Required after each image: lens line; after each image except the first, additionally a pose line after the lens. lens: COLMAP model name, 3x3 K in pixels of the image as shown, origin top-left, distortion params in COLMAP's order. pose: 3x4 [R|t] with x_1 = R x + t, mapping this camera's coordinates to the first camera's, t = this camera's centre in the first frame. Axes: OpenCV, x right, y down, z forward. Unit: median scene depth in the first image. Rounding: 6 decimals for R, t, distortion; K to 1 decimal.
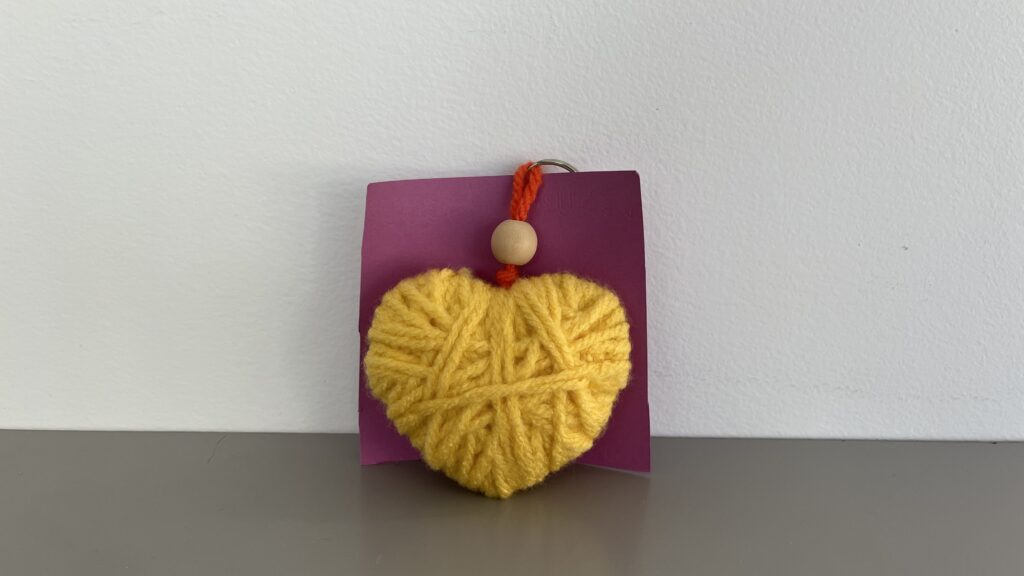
lens RADIAL K [[784.9, 0, 516.8], [0, 784.9, 292.0], [0, 0, 1]] dist [0.038098, -0.061254]
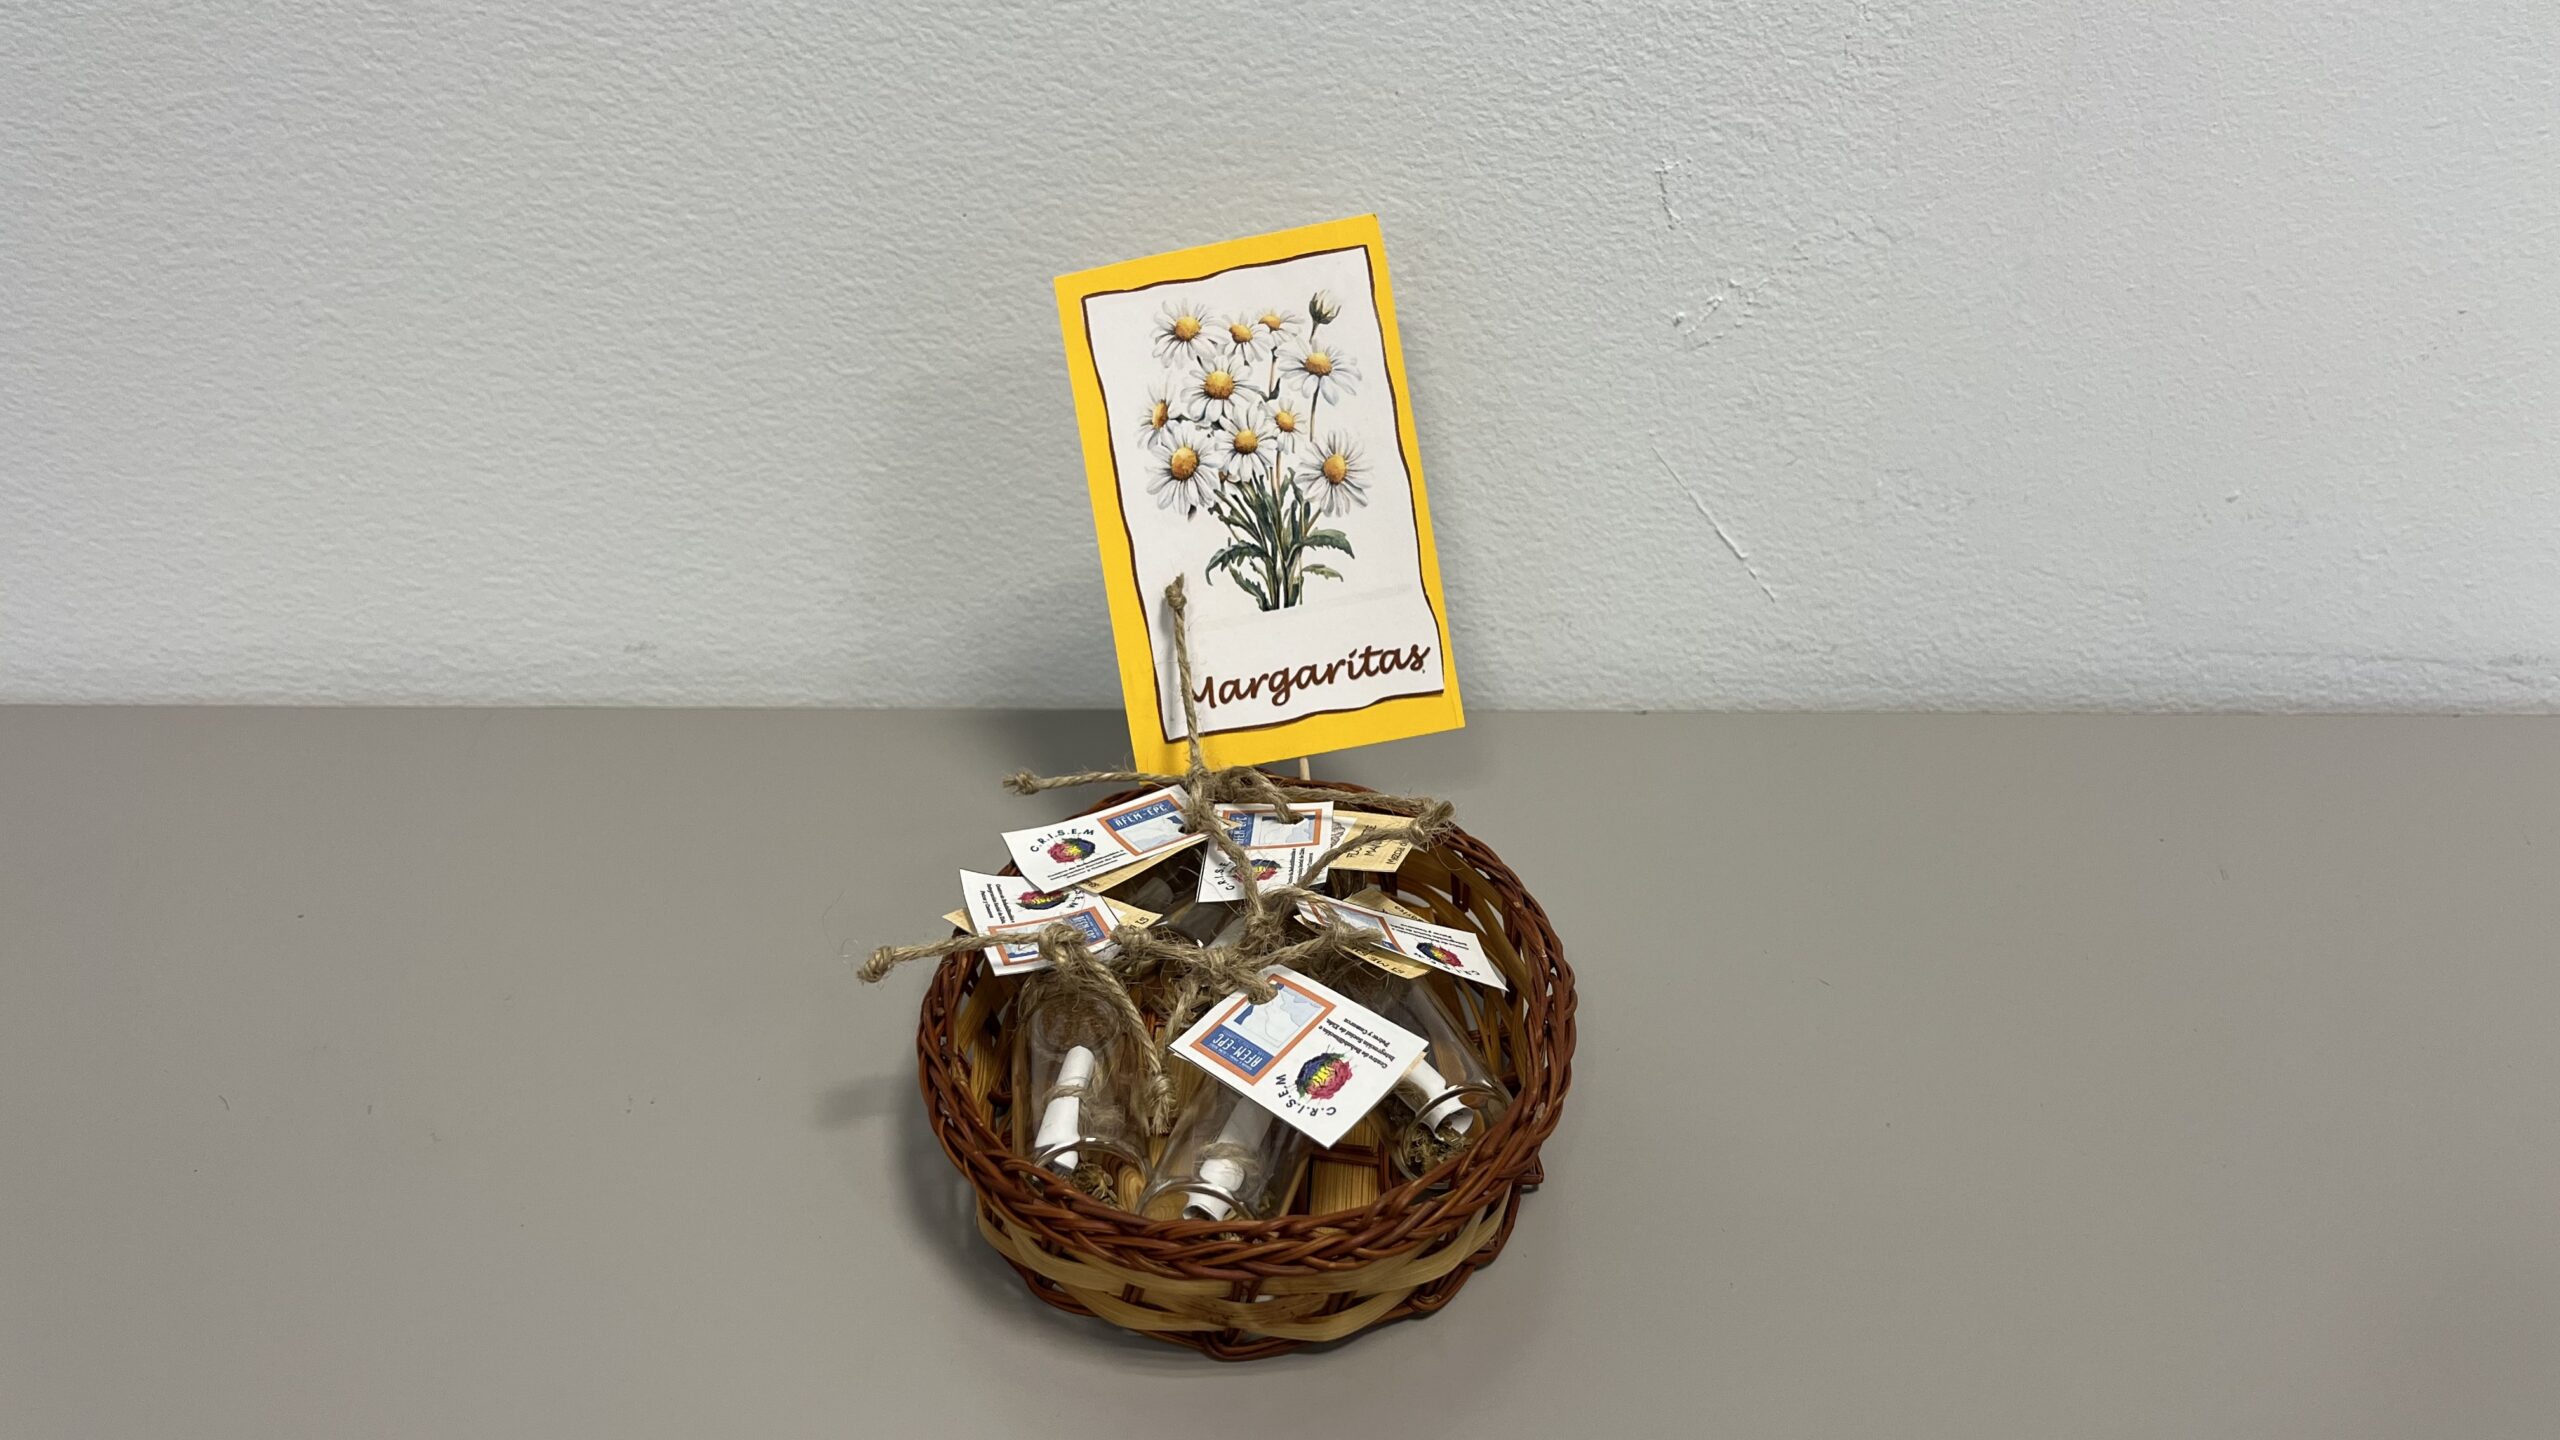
lens RADIAL K [[1962.3, 0, 1302.6], [0, 1962.3, 736.4], [0, 0, 1]] dist [0.038098, -0.061254]
pose [[0.999851, -0.009050, -0.014679, 0.472217], [0.012316, 0.970569, 0.240507, -0.195496], [0.012070, -0.240652, 0.970536, -0.705899]]
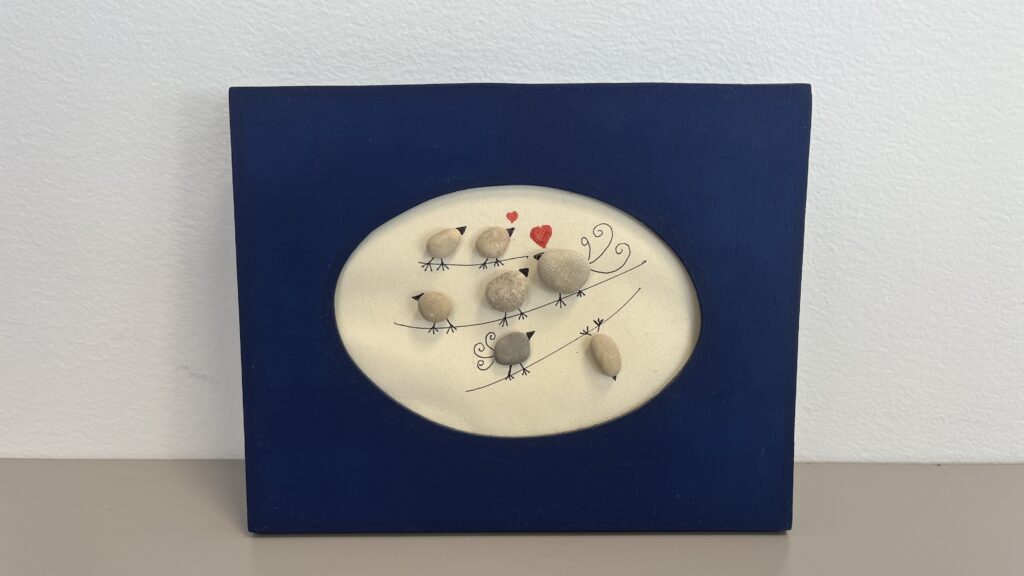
lens RADIAL K [[784.9, 0, 511.8], [0, 784.9, 286.5], [0, 0, 1]] dist [0.038098, -0.061254]
pose [[0.999698, -0.010517, -0.022229, -0.245810], [0.011686, 0.998520, 0.053115, -0.155179], [0.021637, -0.053359, 0.998341, -0.184366]]
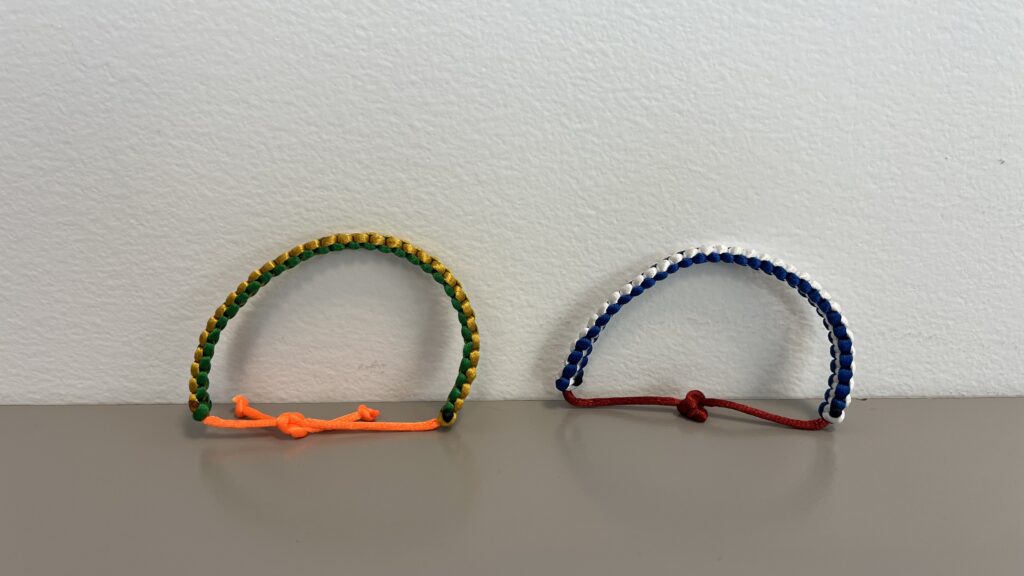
lens RADIAL K [[784.9, 0, 513.6], [0, 784.9, 288.2], [0, 0, 1]] dist [0.038098, -0.061254]
pose [[0.999617, -0.017911, 0.021107, -0.024161], [0.015976, 0.995946, 0.088522, -0.006522], [-0.022607, -0.088151, 0.995851, 0.203161]]
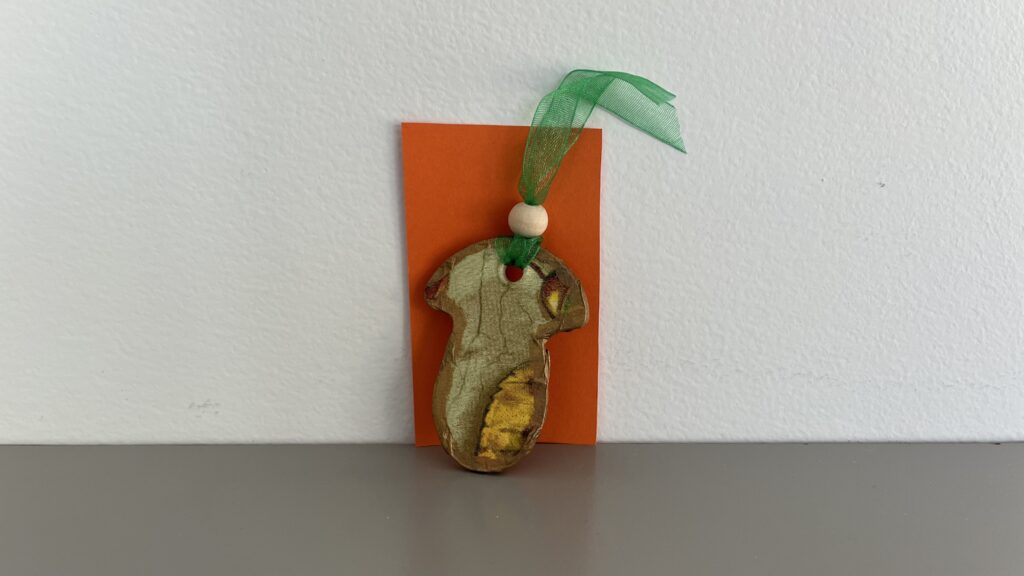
lens RADIAL K [[784.9, 0, 510.4], [0, 784.9, 296.6], [0, 0, 1]] dist [0.038098, -0.061254]
pose [[0.998521, -0.005449, 0.054085, 0.096410], [0.007481, 0.999271, -0.037439, 0.078988], [-0.053841, 0.037788, 0.997834, 0.271491]]
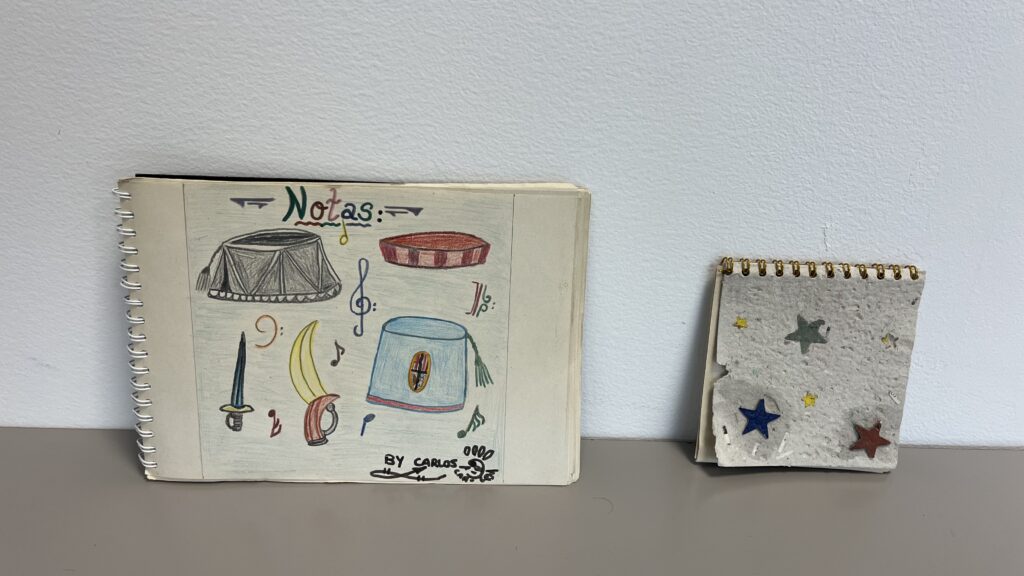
lens RADIAL K [[784.9, 0, 514.3], [0, 784.9, 288.8], [0, 0, 1]] dist [0.038098, -0.061254]
pose [[0.999871, 0.010450, 0.012175, 0.147709], [-0.012228, 0.987604, 0.156492, -0.362957], [-0.010389, -0.156620, 0.987604, -0.502876]]
